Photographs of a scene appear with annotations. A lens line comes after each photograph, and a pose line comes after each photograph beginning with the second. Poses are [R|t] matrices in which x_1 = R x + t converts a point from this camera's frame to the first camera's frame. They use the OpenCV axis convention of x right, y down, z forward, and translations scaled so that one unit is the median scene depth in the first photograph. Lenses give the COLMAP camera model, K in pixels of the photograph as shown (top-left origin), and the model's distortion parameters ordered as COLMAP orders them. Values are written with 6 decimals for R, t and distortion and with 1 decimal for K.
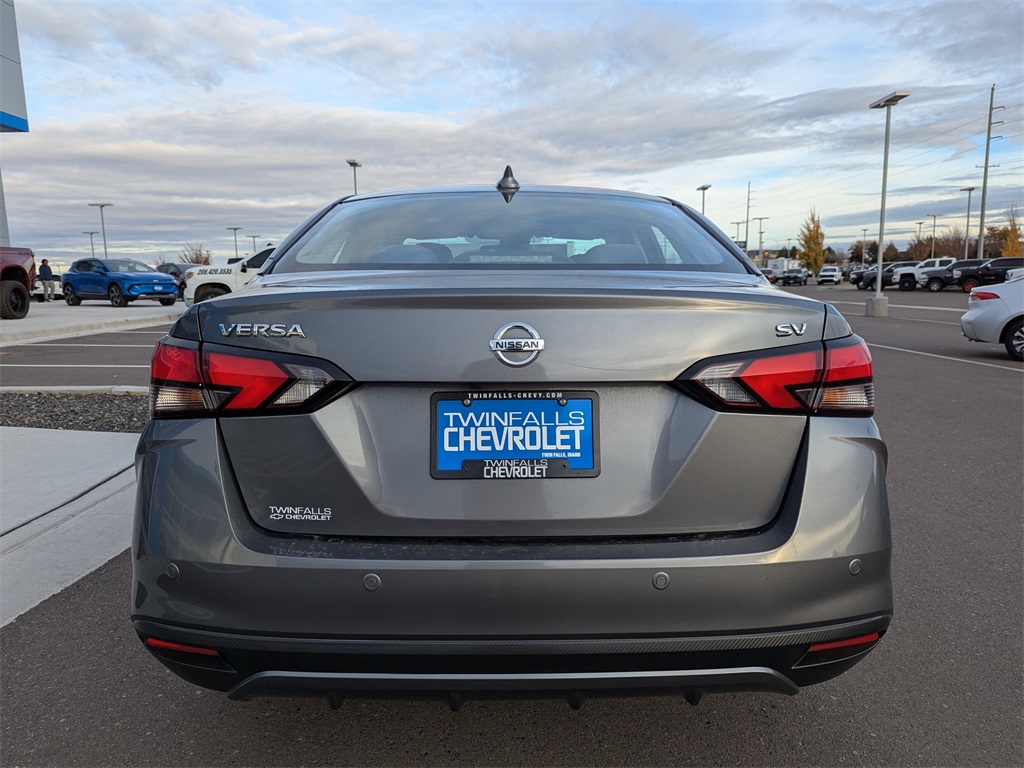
lens RADIAL K [[726.5, 0, 503.1], [0, 726.5, 387.7], [0, 0, 1]] dist [0.052402, -0.044235]
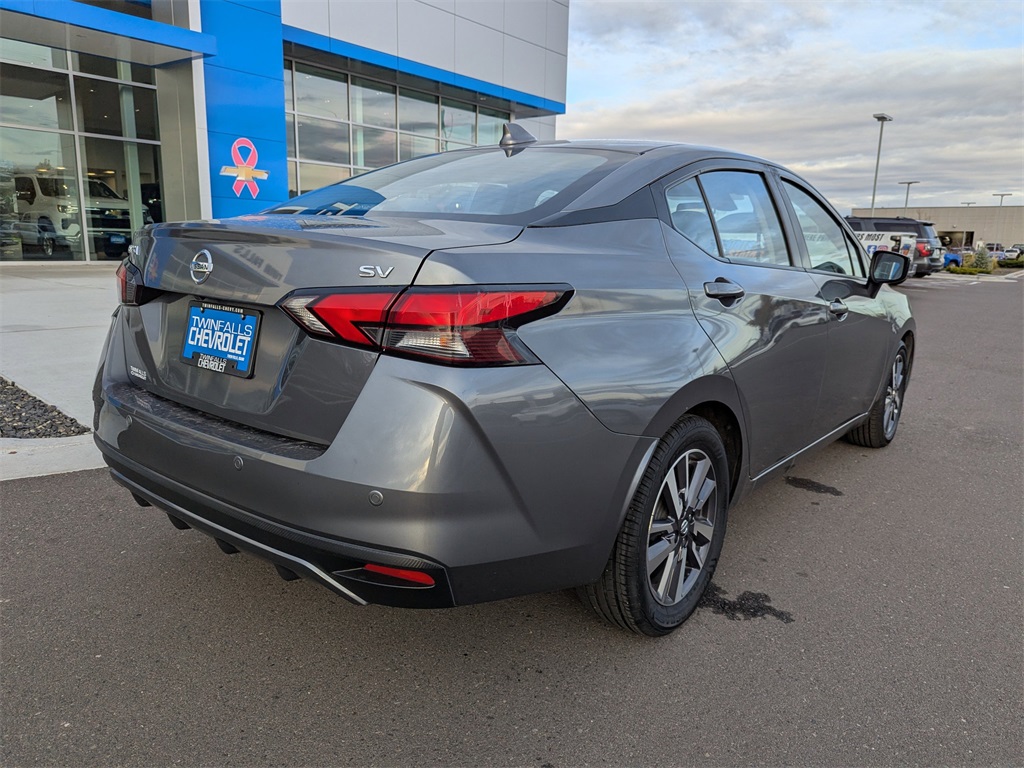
lens RADIAL K [[726.5, 0, 503.1], [0, 726.5, 387.7], [0, 0, 1]] dist [0.052402, -0.044235]
pose [[0.769197, 0.156778, -0.619481, 1.233716], [-0.129315, 0.987568, 0.089365, -0.030672], [0.625790, 0.011369, 0.779909, 0.290682]]
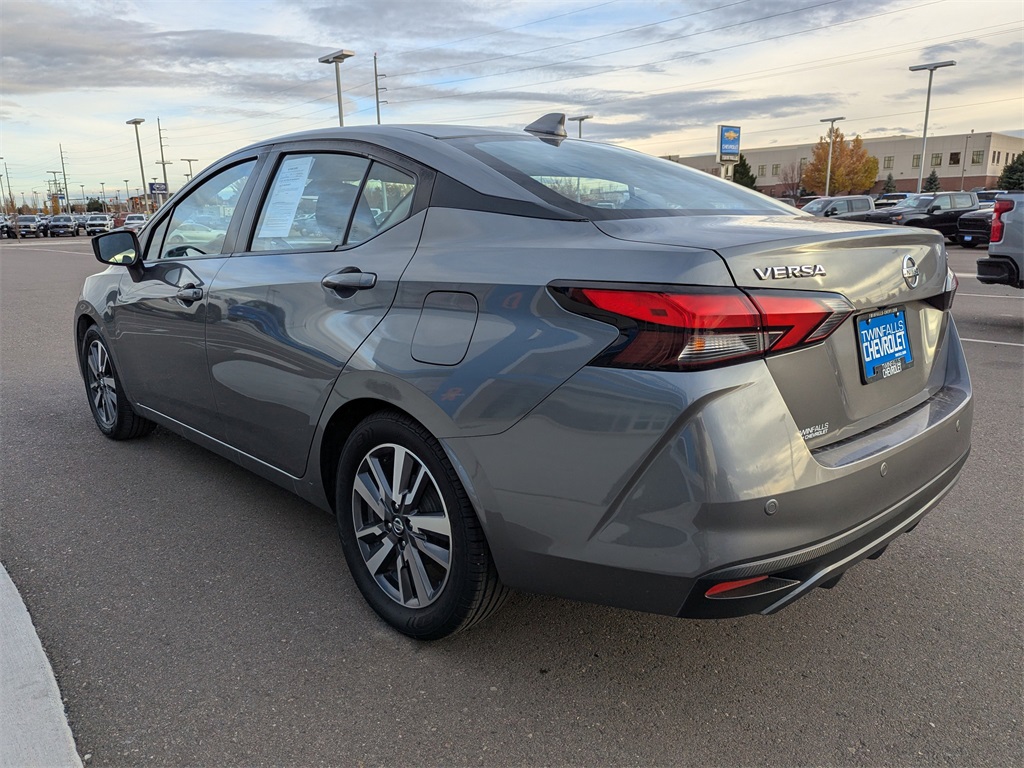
lens RADIAL K [[726.5, 0, 503.1], [0, 726.5, 387.7], [0, 0, 1]] dist [0.052402, -0.044235]
pose [[0.736819, -0.149954, 0.659251, -1.364710], [0.102279, 0.988593, 0.110552, -0.071477], [-0.668309, -0.014029, 0.743752, 0.471822]]
